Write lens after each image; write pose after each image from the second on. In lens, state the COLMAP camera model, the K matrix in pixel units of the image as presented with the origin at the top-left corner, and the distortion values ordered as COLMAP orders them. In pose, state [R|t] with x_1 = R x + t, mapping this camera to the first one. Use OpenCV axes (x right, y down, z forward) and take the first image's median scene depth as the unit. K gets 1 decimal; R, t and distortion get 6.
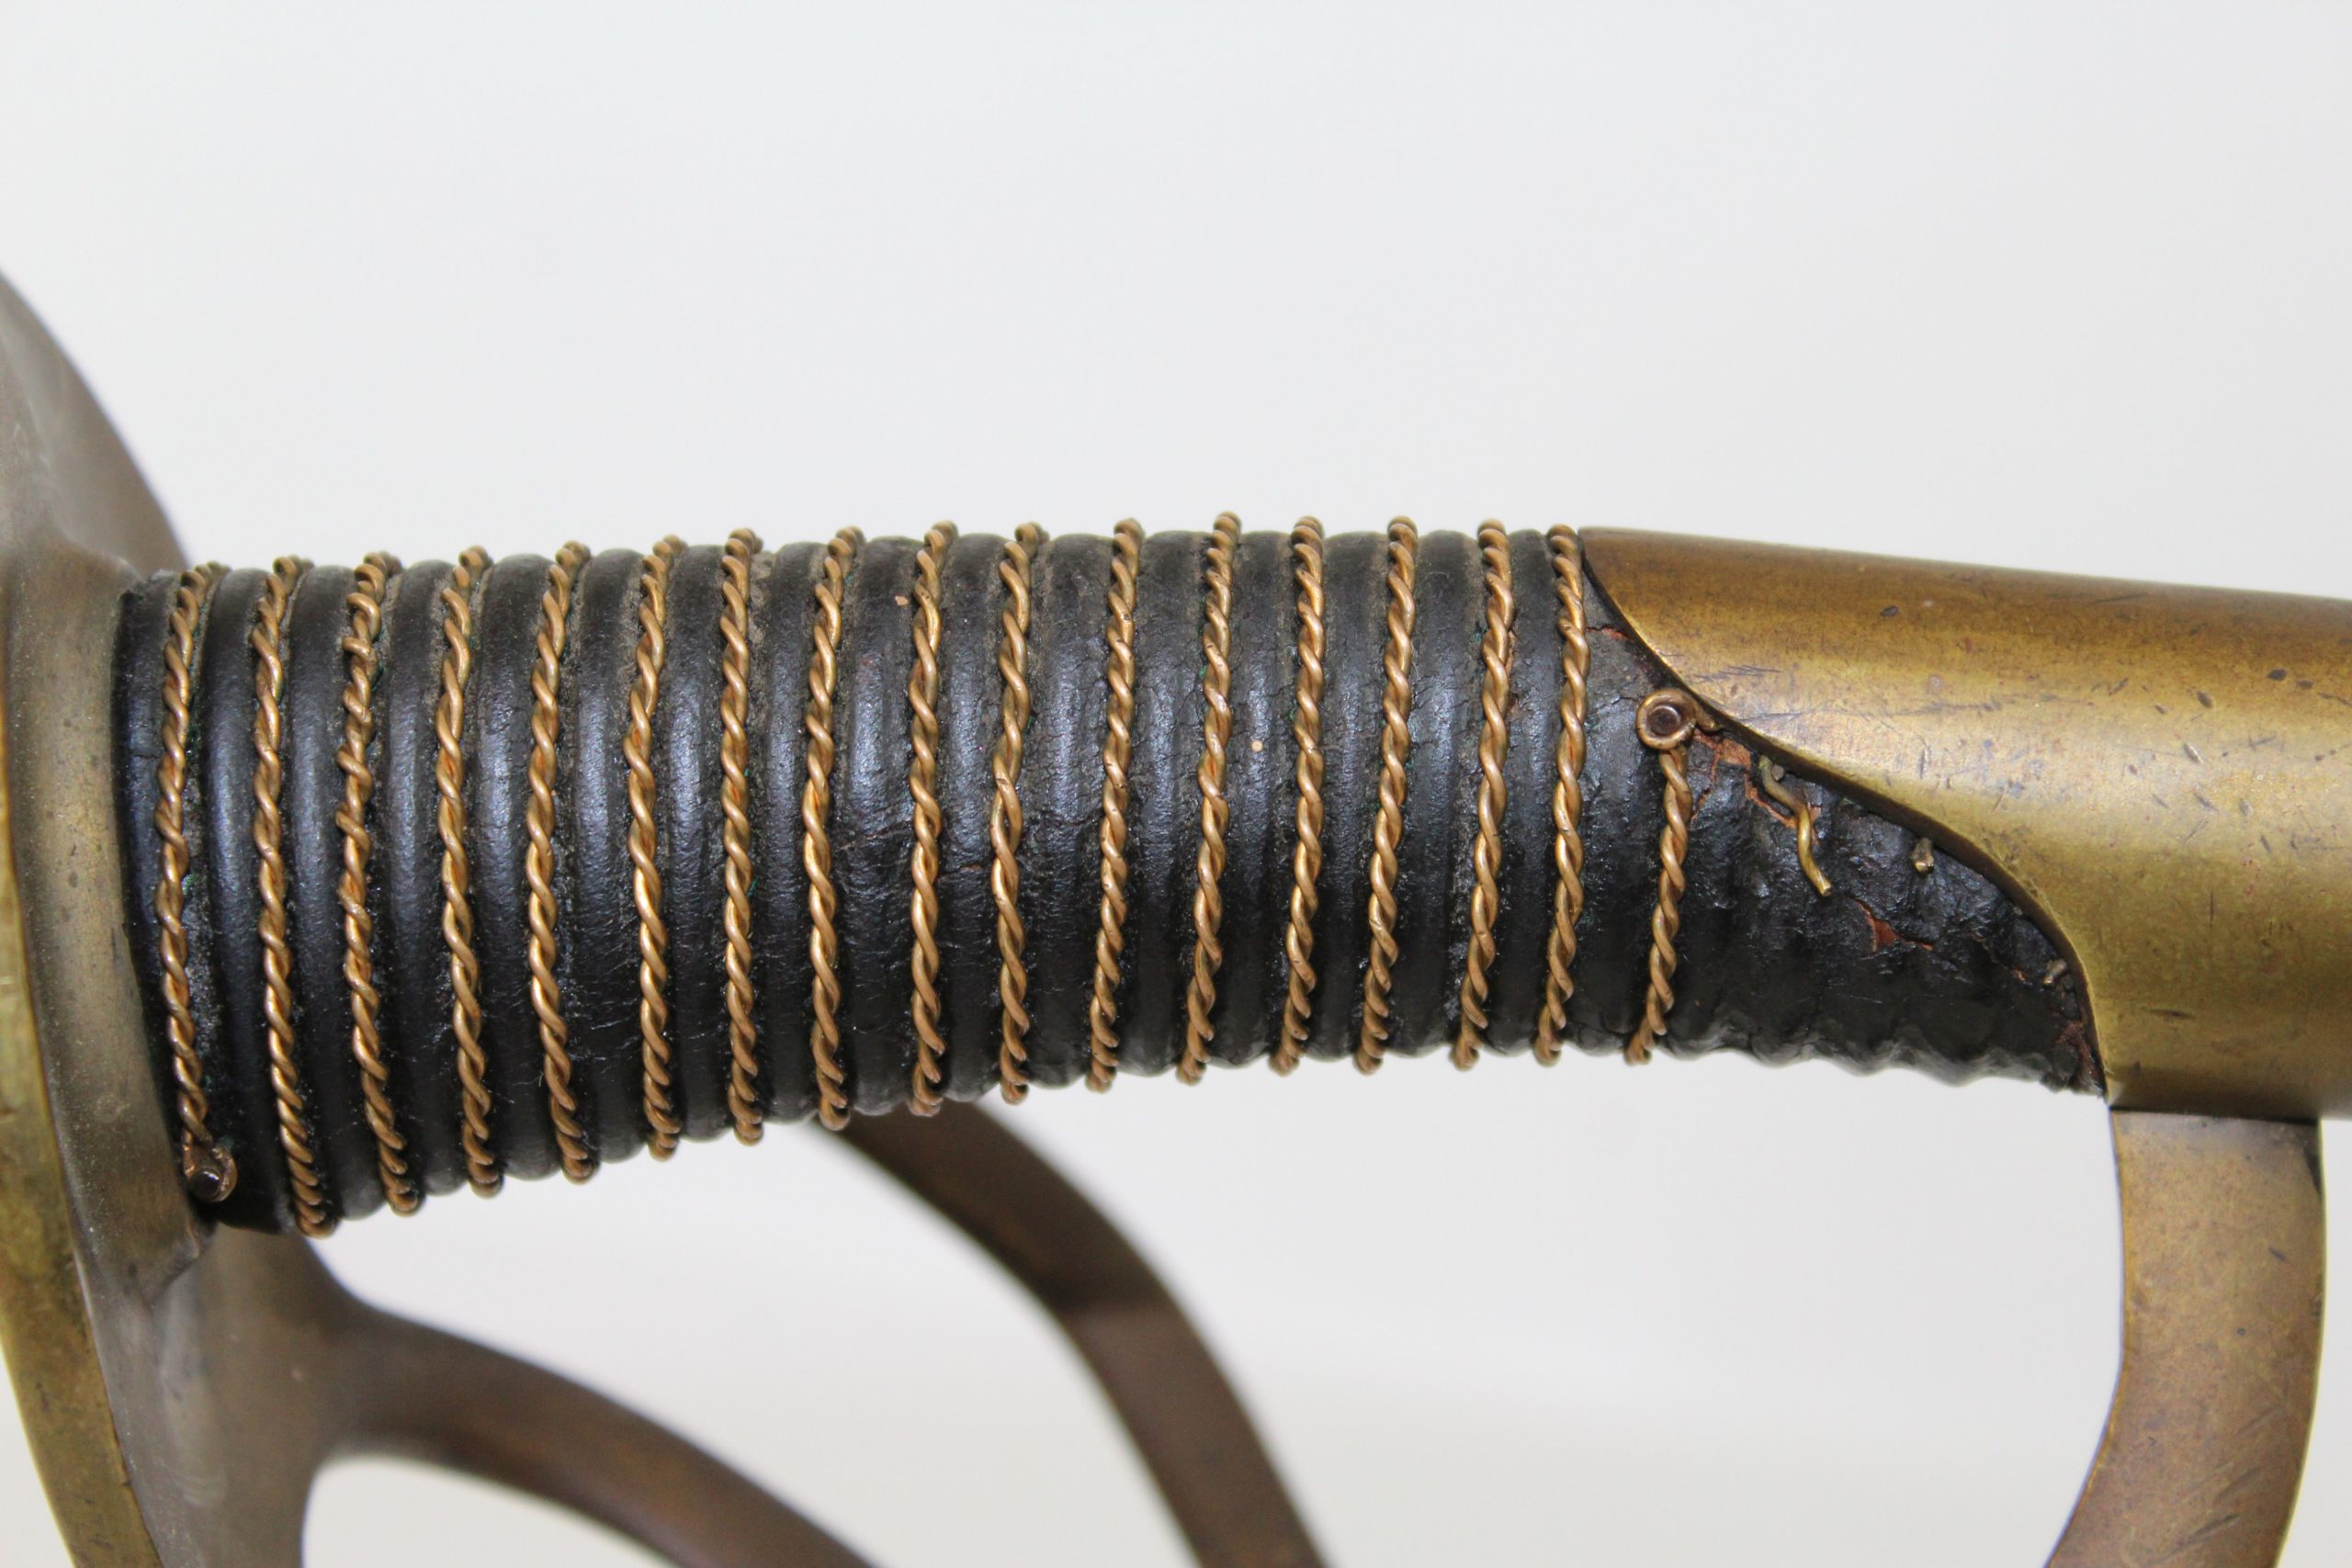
lens RADIAL K [[4973.0, 0, 1176.0], [0, 4973.0, 784.0], [0, 0, 1]] dist [-0.005052, -0.108607]
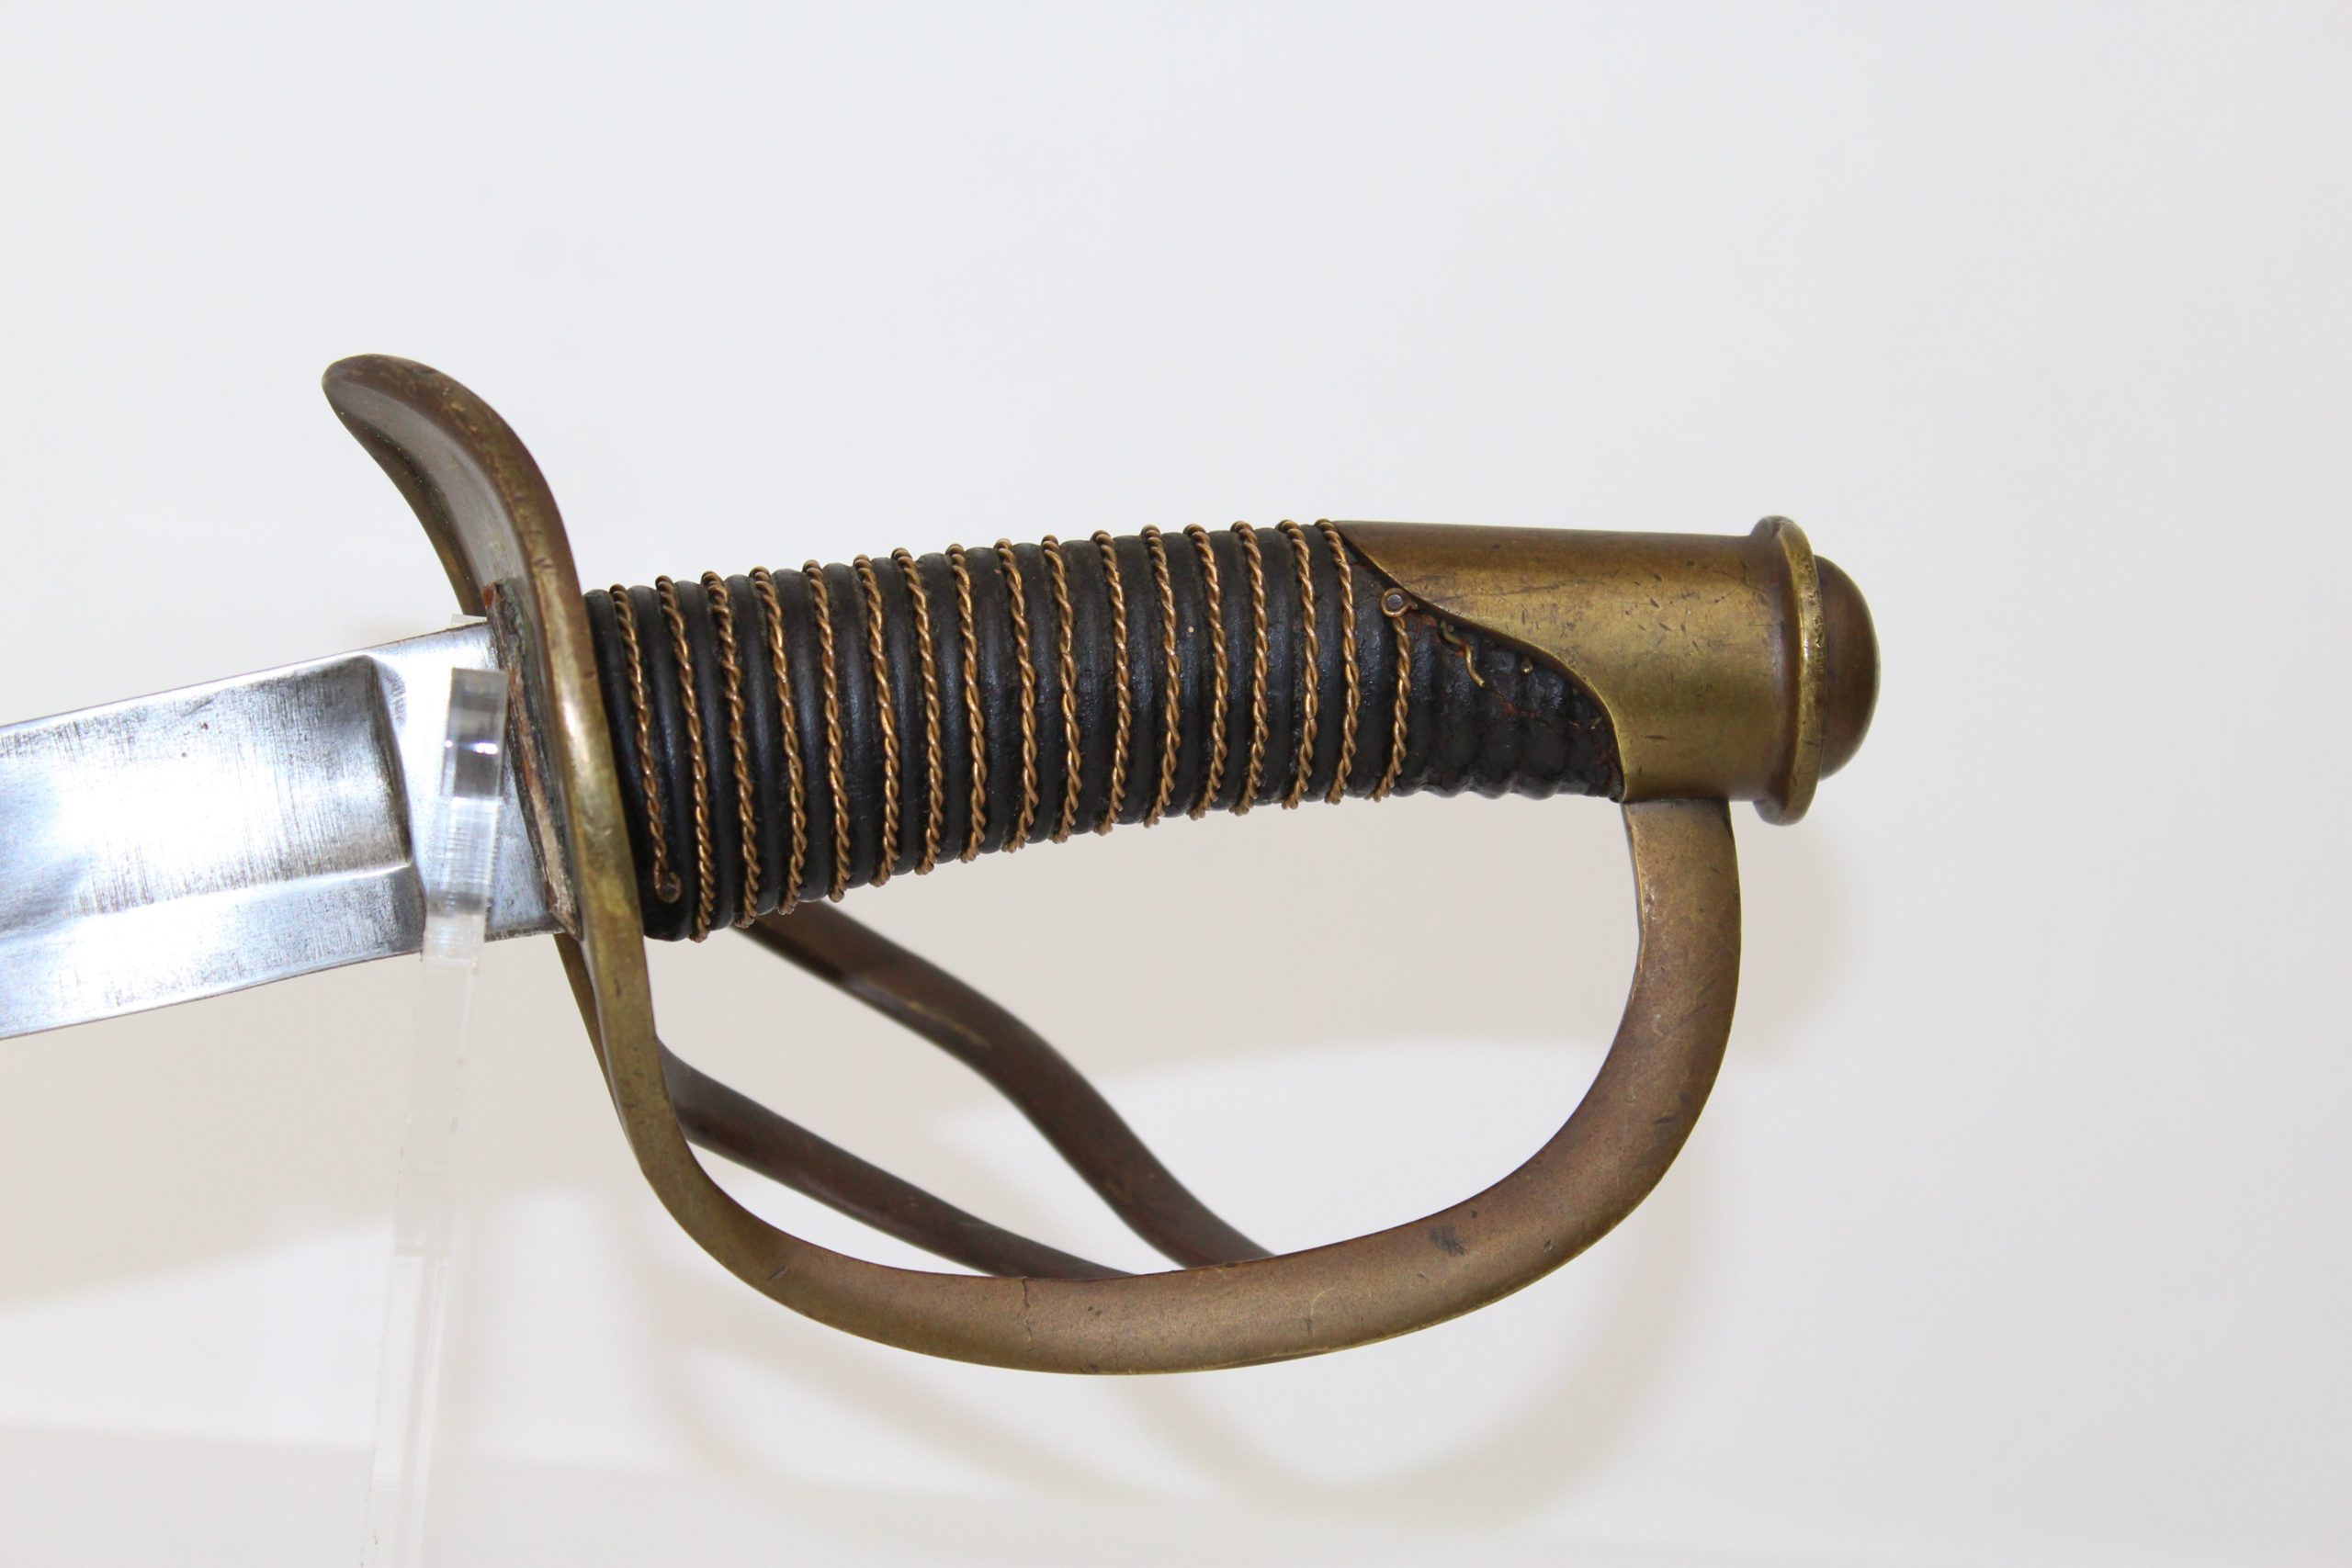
lens RADIAL K [[4973.0, 0, 1176.0], [0, 4973.0, 784.0], [0, 0, 1]] dist [-0.005052, -0.108607]
pose [[0.980251, -0.065544, 0.186580, -0.355039], [0.087030, 0.990181, -0.109395, 0.263414], [-0.177578, 0.123472, 0.976330, -0.887775]]
